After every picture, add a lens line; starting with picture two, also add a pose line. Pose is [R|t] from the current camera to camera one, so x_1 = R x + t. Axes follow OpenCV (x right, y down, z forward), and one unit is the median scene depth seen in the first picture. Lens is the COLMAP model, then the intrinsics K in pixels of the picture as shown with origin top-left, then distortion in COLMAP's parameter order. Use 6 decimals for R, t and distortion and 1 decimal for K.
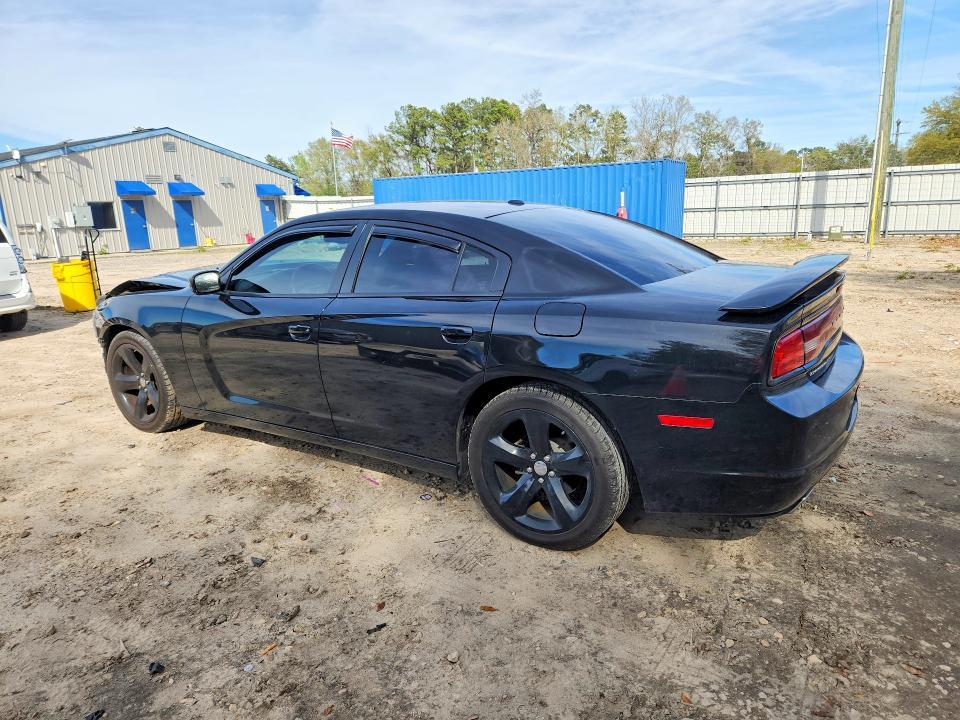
lens RADIAL K [[646.5, 0, 480.8], [0, 646.5, 362.7], [0, 0, 1]] dist [0.027835, -0.018984]
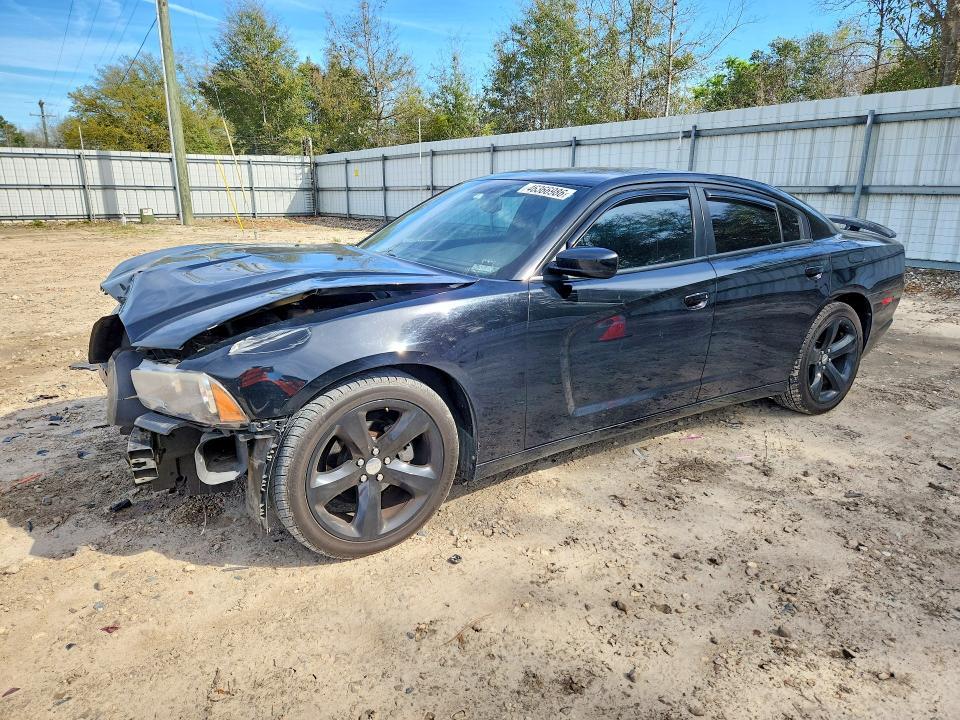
lens RADIAL K [[646.5, 0, 483.1], [0, 646.5, 360.0], [0, 0, 1]] dist [0.027835, -0.018984]
pose [[0.392248, -0.201769, 0.897458, -1.027691], [0.185773, 0.972919, 0.137540, -0.123737], [-0.900905, 0.112774, 0.419109, 0.719956]]
